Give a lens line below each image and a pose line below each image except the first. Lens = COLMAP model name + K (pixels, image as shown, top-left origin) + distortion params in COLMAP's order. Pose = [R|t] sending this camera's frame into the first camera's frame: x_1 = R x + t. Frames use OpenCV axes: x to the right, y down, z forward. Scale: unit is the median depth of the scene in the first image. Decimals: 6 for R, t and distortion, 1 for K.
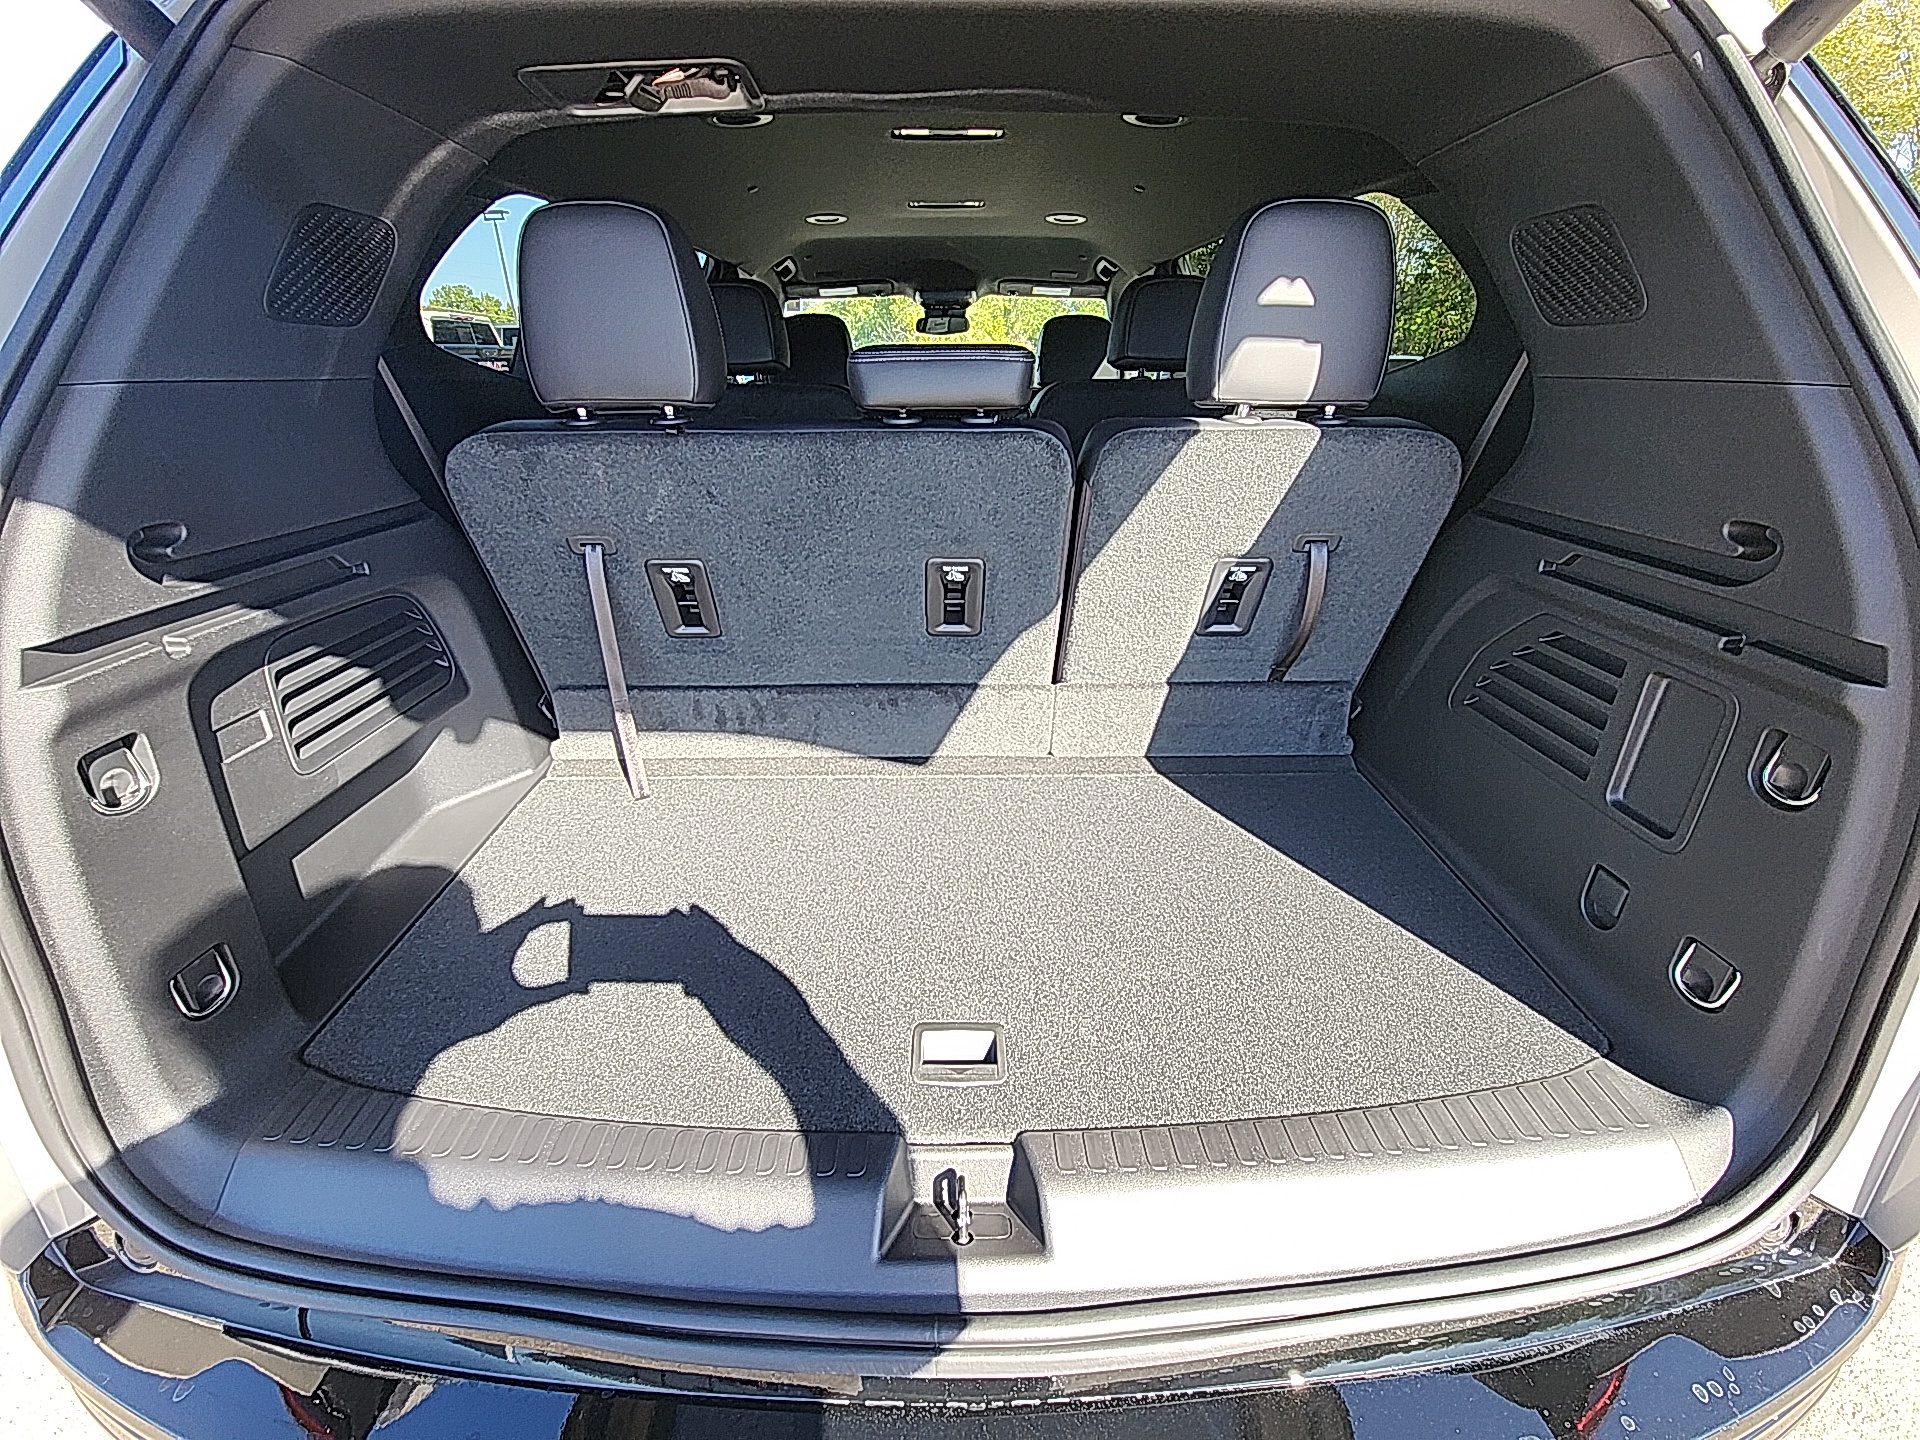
lens RADIAL K [[767.6, 0, 949.6], [0, 767.6, 701.5], [0, 0, 1]] dist [0.036991, -0.023481]
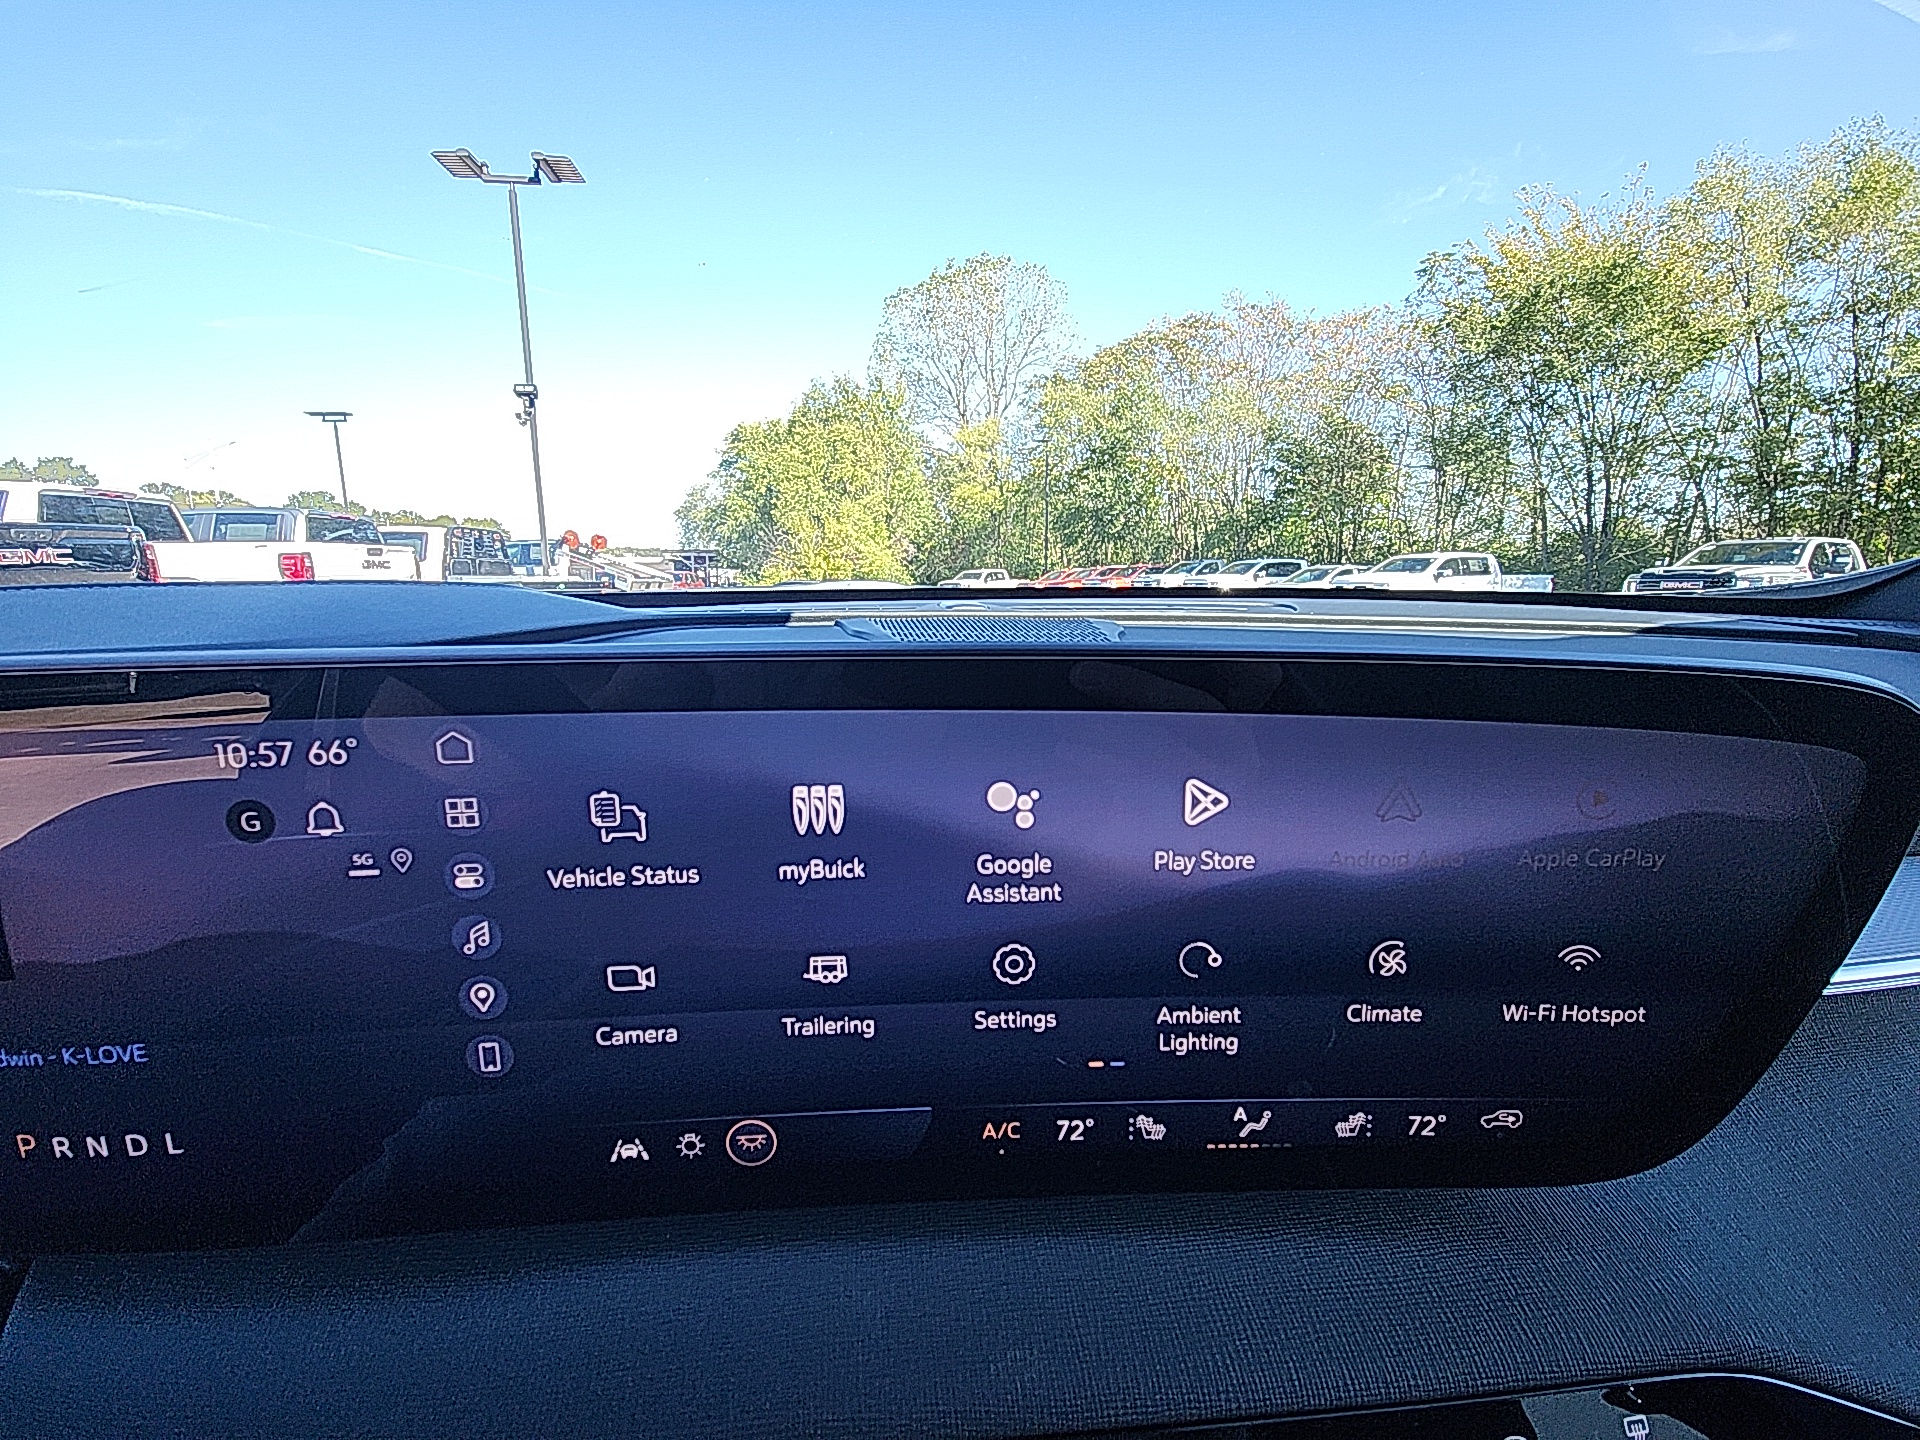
lens RADIAL K [[770.6, 0, 951.0], [0, 770.6, 706.2], [0, 0, 1]] dist [0.011635, -0.006768]
pose [[0.988606, -0.023942, 0.148612, -0.092204], [0.057559, 0.972368, -0.226245, -1.156481], [-0.139089, 0.232221, 0.962667, 2.825941]]
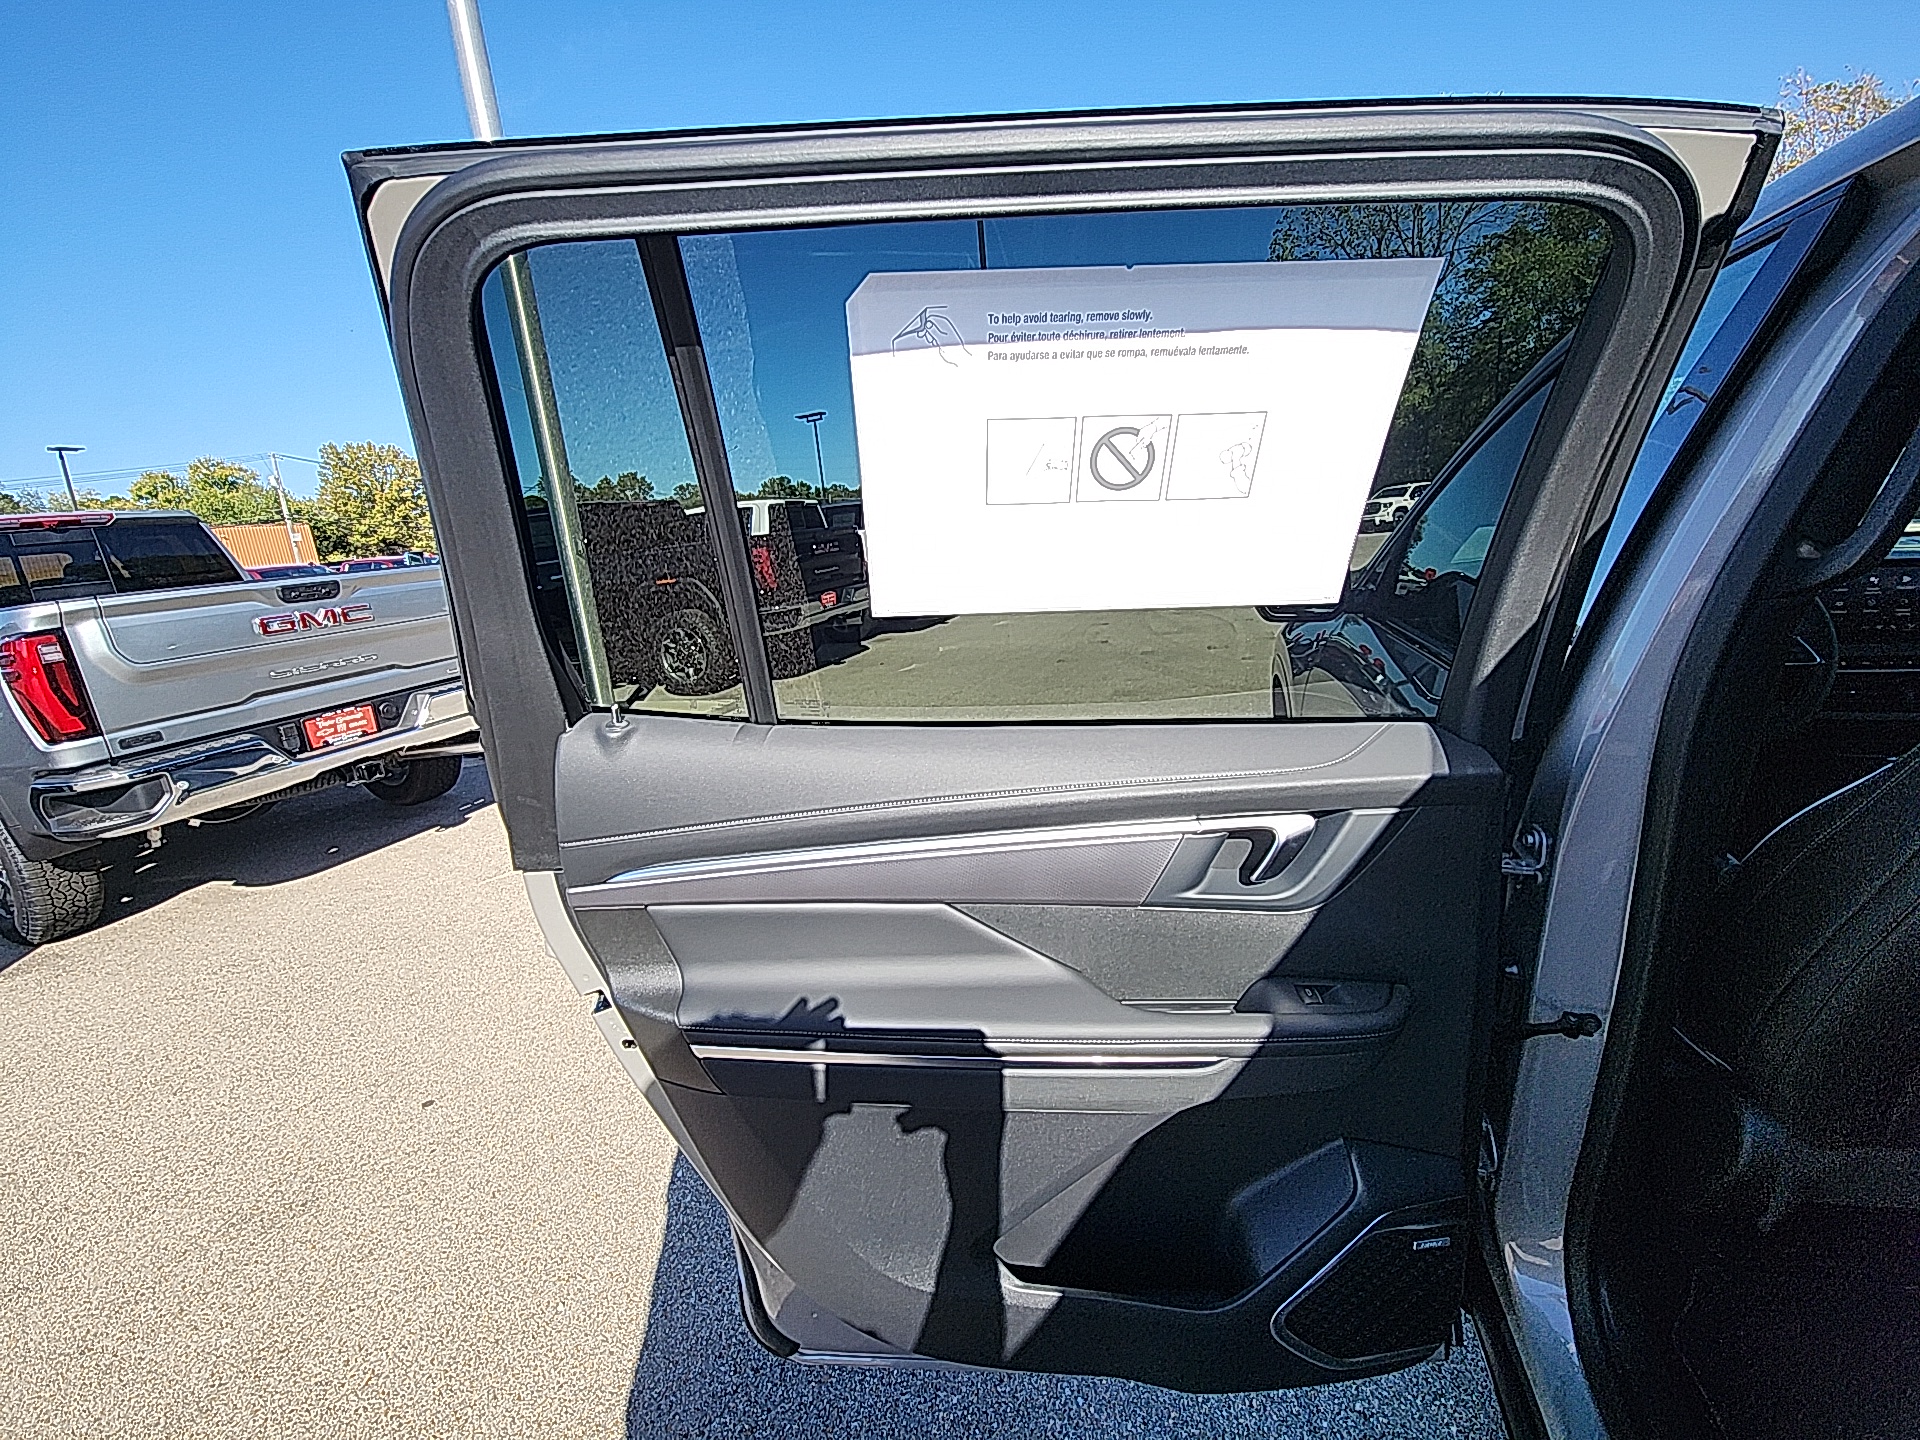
lens RADIAL K [[773.9, 0, 952.8], [0, 773.9, 705.3], [0, 0, 1]] dist [0.012320, -0.006044]
pose [[0.950138, -0.017066, -0.311361, -1.090650], [-0.033564, 0.987104, -0.156525, -0.720434], [0.310017, 0.159171, 0.937312, 1.382065]]
